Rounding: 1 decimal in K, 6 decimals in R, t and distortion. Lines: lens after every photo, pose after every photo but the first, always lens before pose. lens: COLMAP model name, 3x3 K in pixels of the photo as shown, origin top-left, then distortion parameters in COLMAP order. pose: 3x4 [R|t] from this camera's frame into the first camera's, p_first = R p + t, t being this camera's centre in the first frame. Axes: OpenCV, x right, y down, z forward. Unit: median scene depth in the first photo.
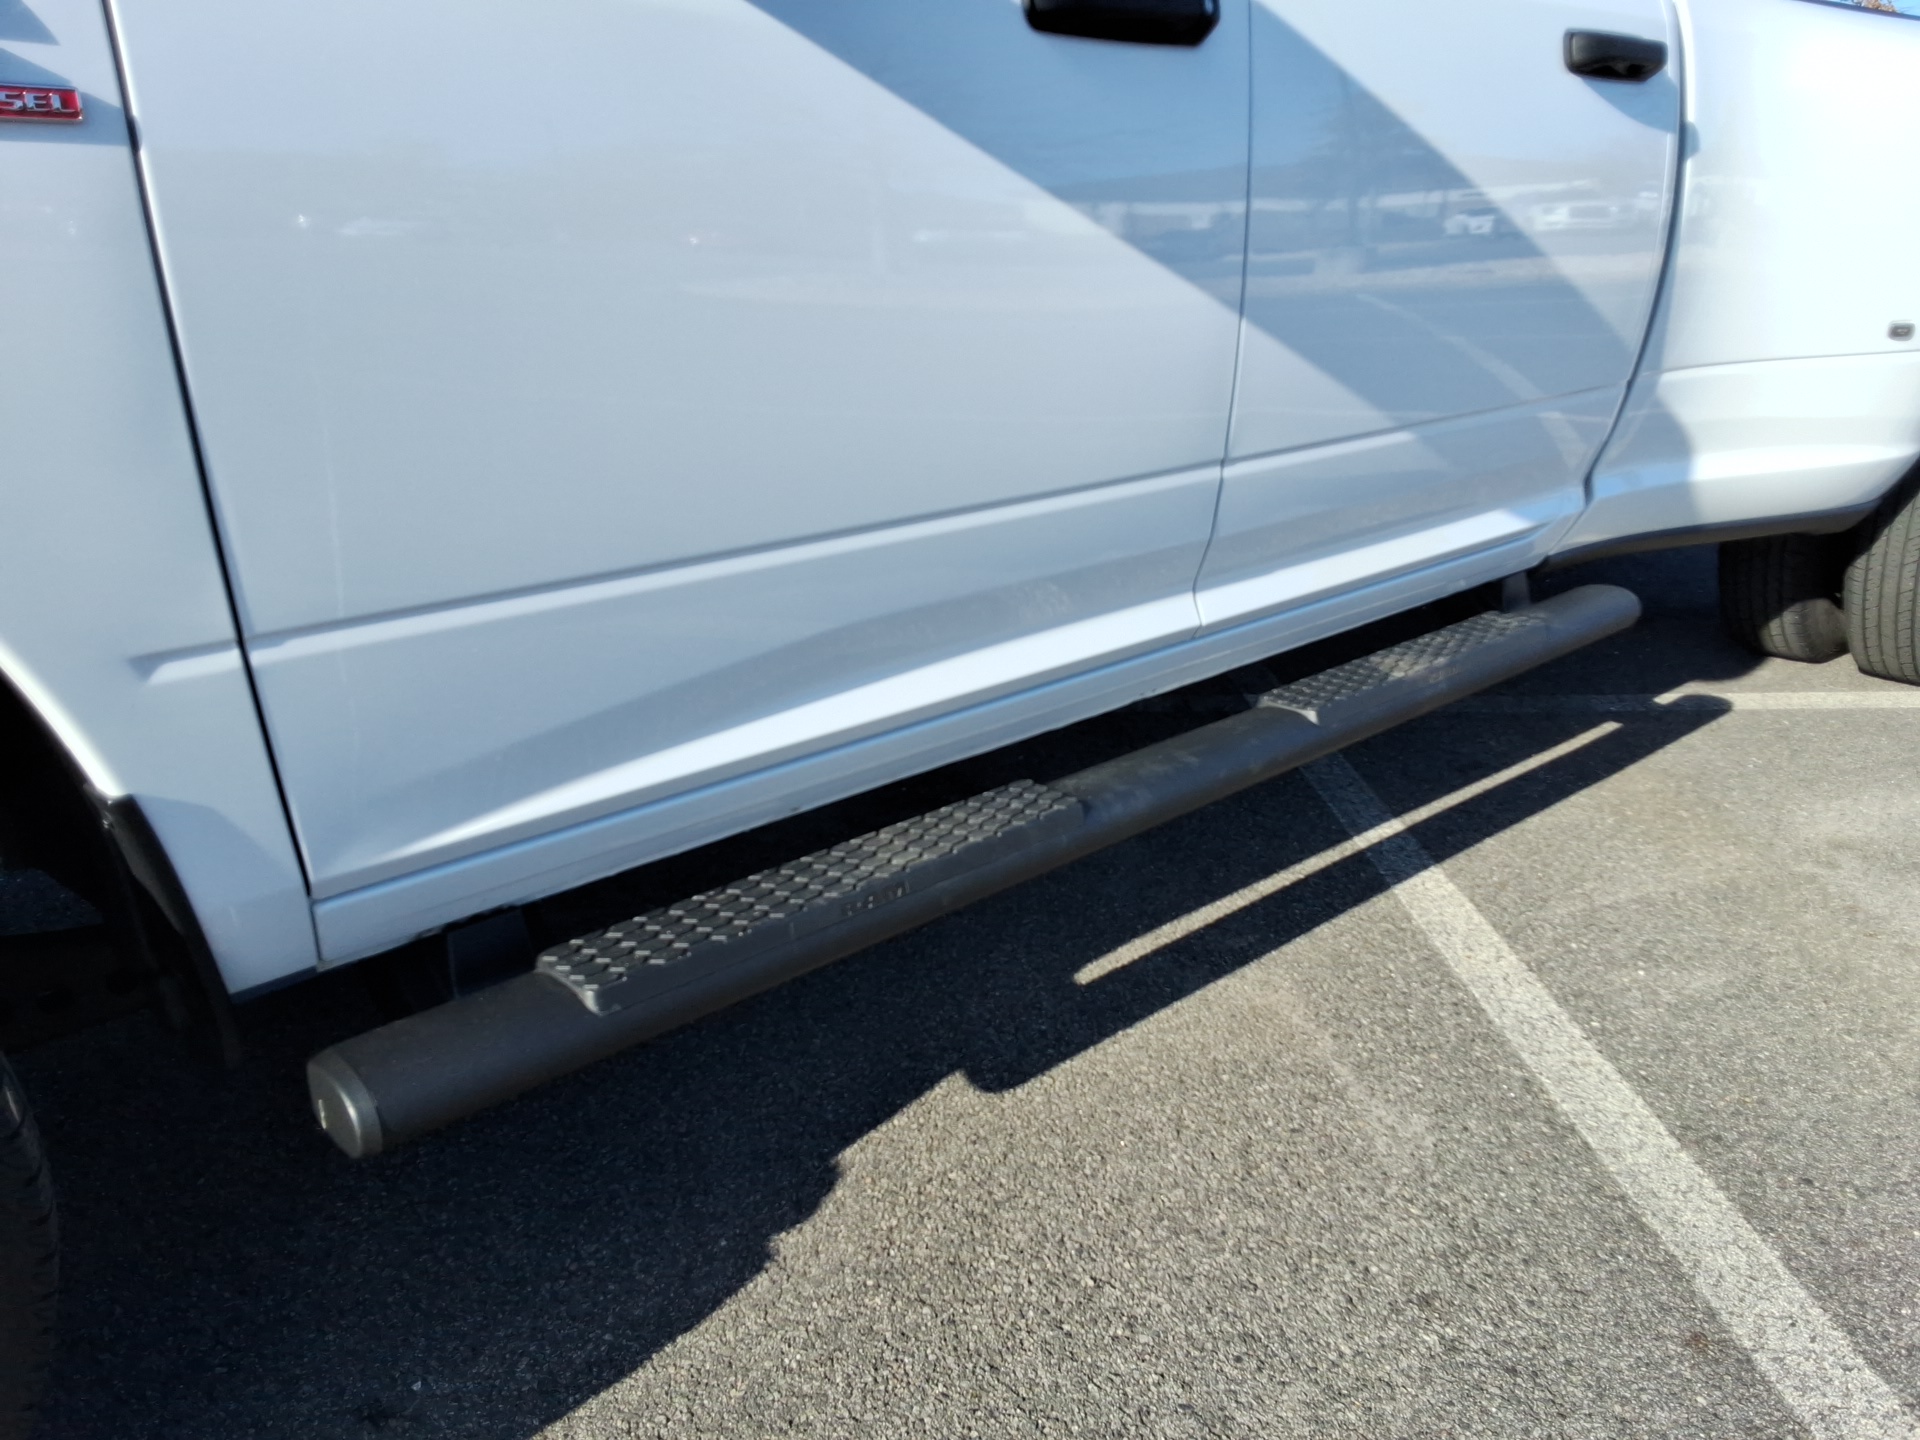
lens RADIAL K [[1510.3, 0, 960.0], [0, 1510.3, 720.0], [0, 0, 1]] dist [0.116655, -0.175630]
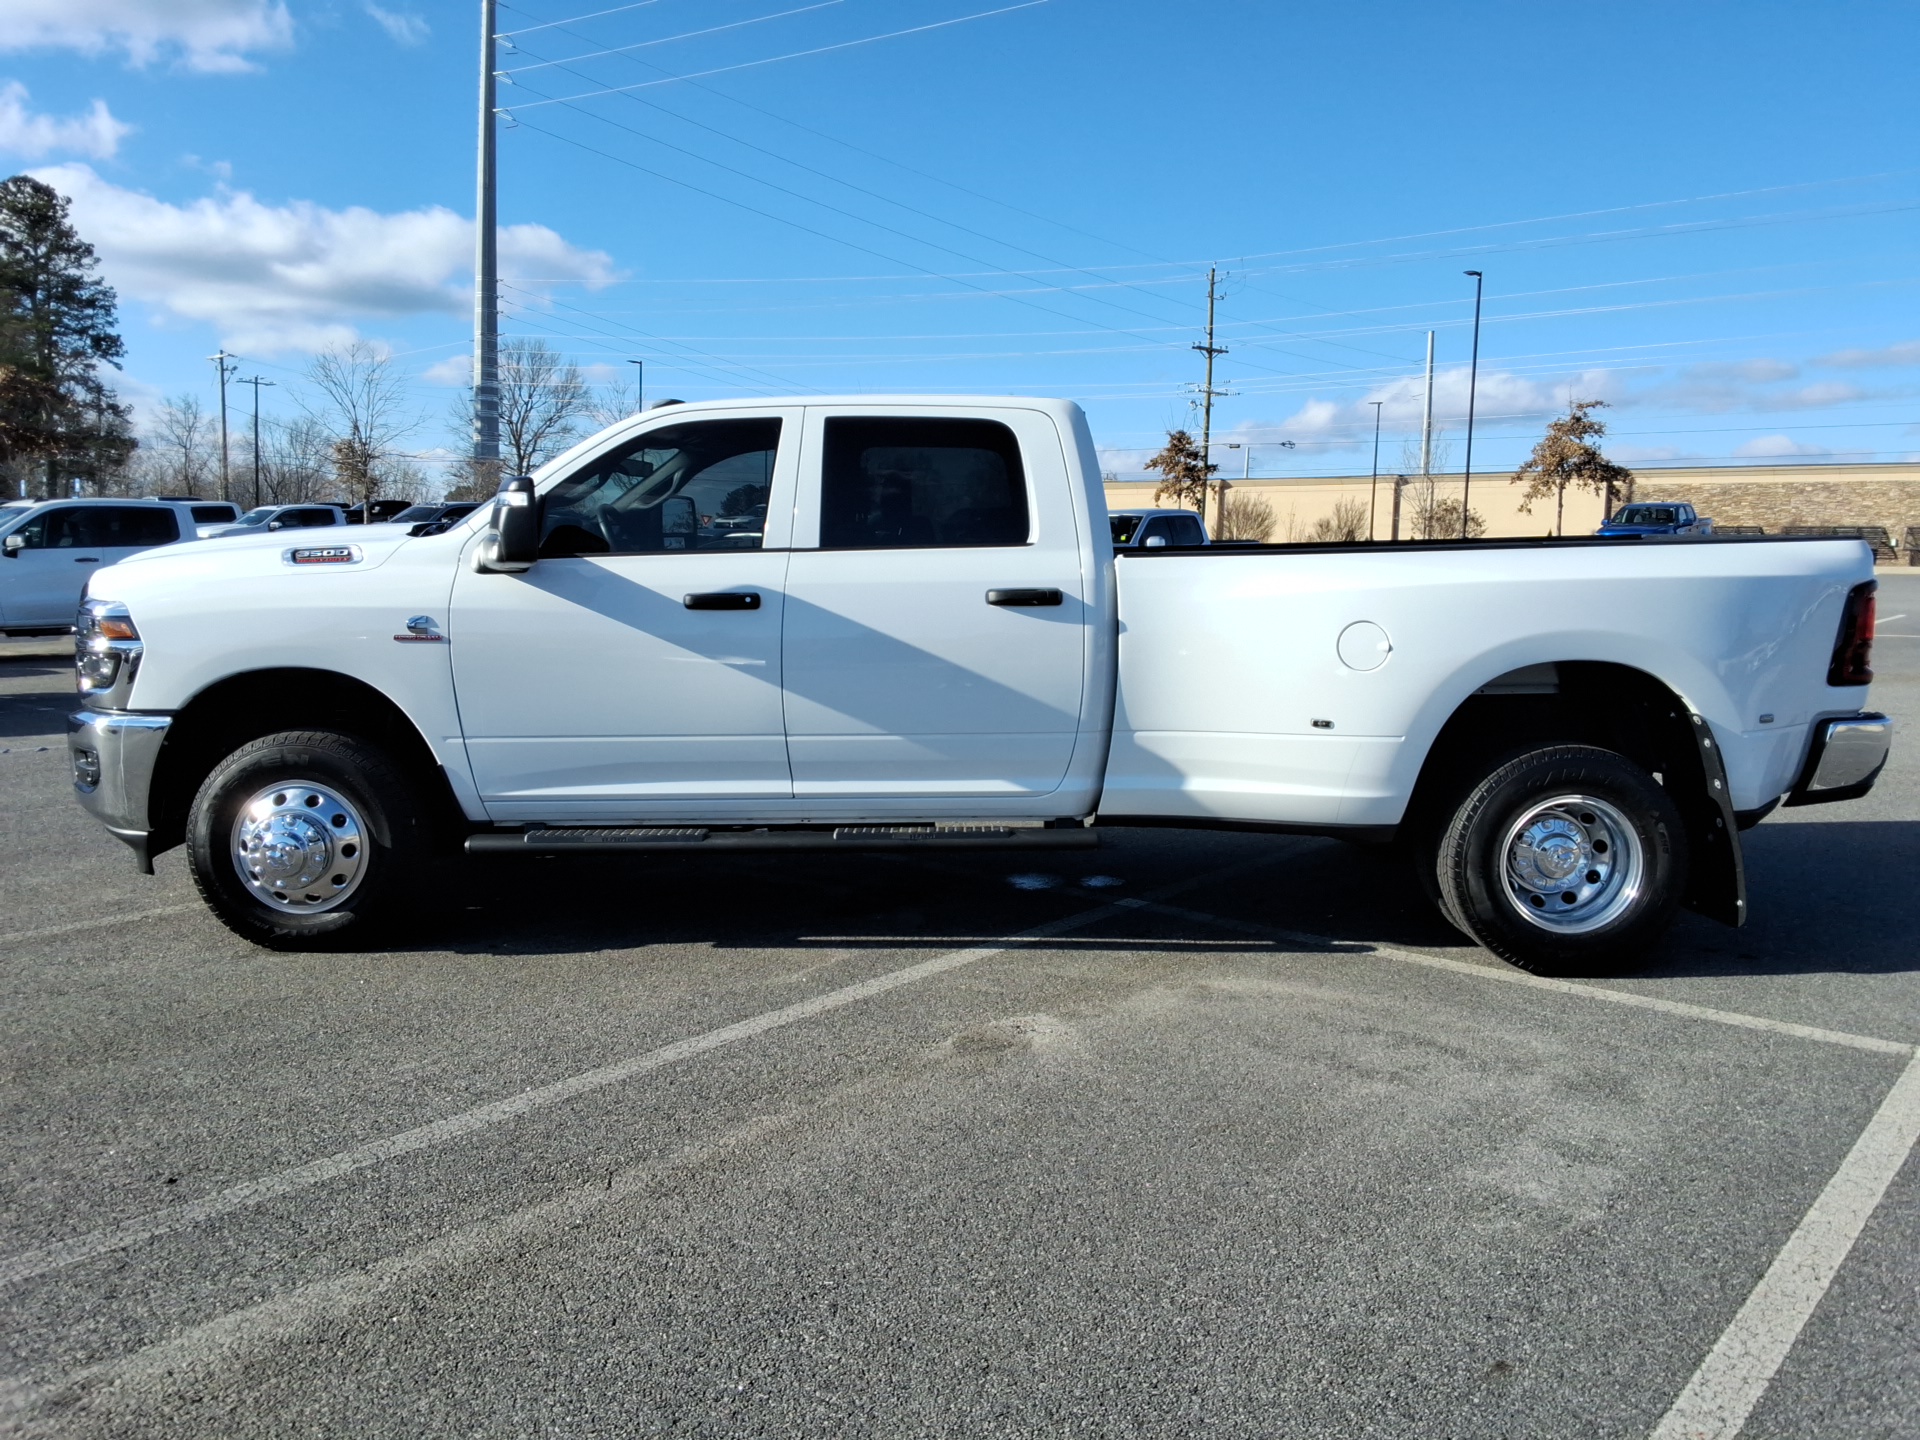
lens RADIAL K [[1510.3, 0, 960.0], [0, 1510.3, 720.0], [0, 0, 1]] dist [0.116655, -0.175630]
pose [[0.729096, 0.073889, -0.680411, 1.870710], [-0.219070, 0.967046, -0.129730, 0.084558], [0.648403, 0.243644, 0.721256, -0.705246]]
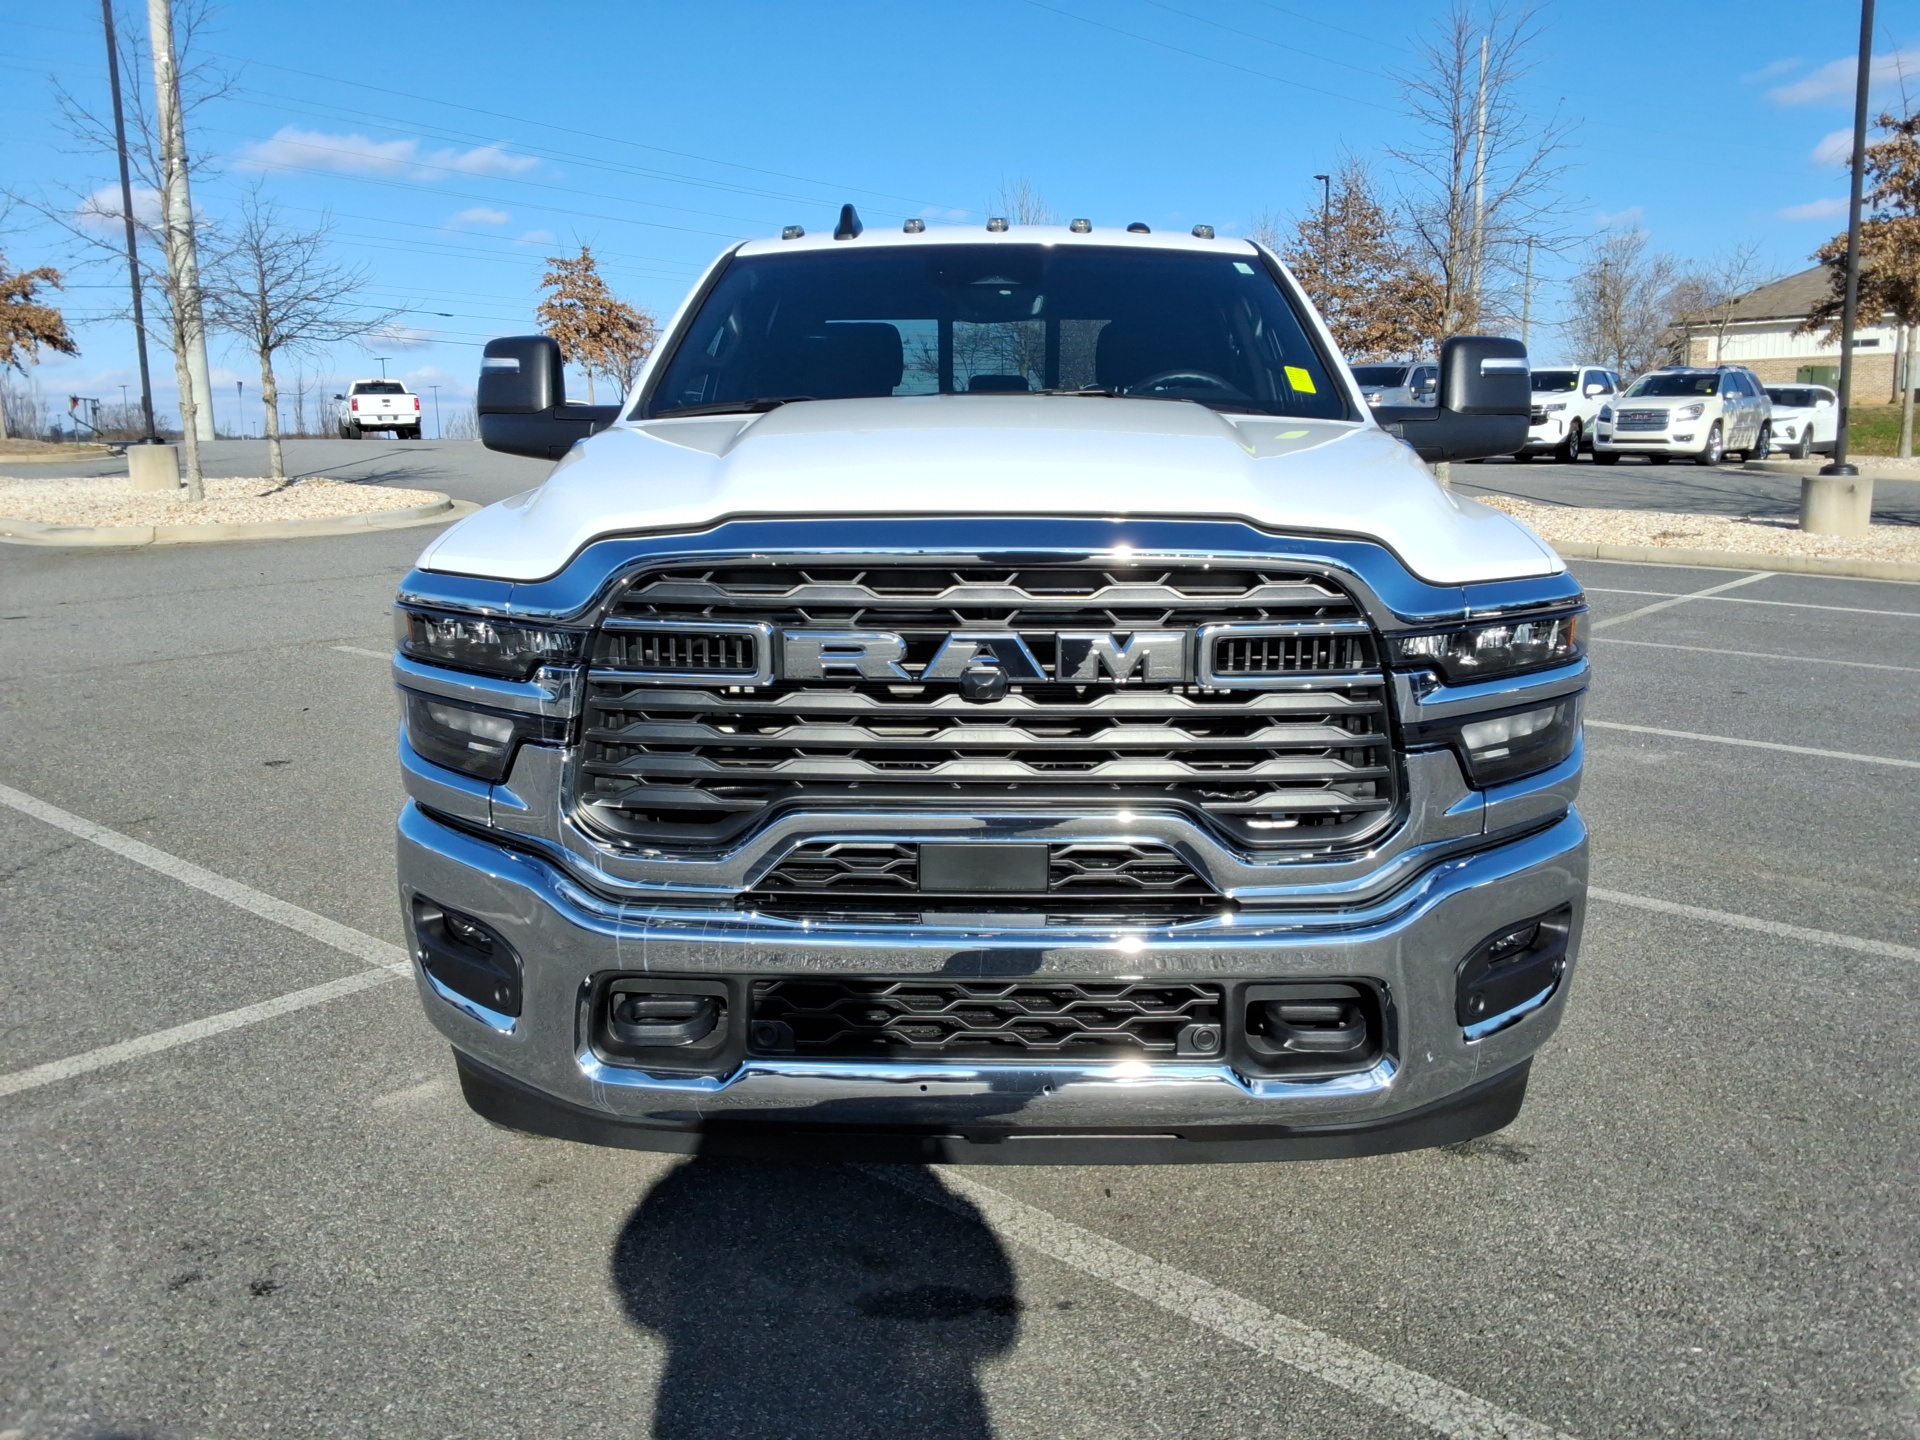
lens RADIAL K [[1534.1, 0, 960.0], [0, 1534.1, 720.0], [0, 0, 1]] dist [0.110715, -0.134441]
pose [[0.702956, -0.150594, 0.695108, -1.657755], [0.240773, 0.970009, -0.033341, -0.067587], [-0.669239, 0.190800, 0.718132, -0.374091]]
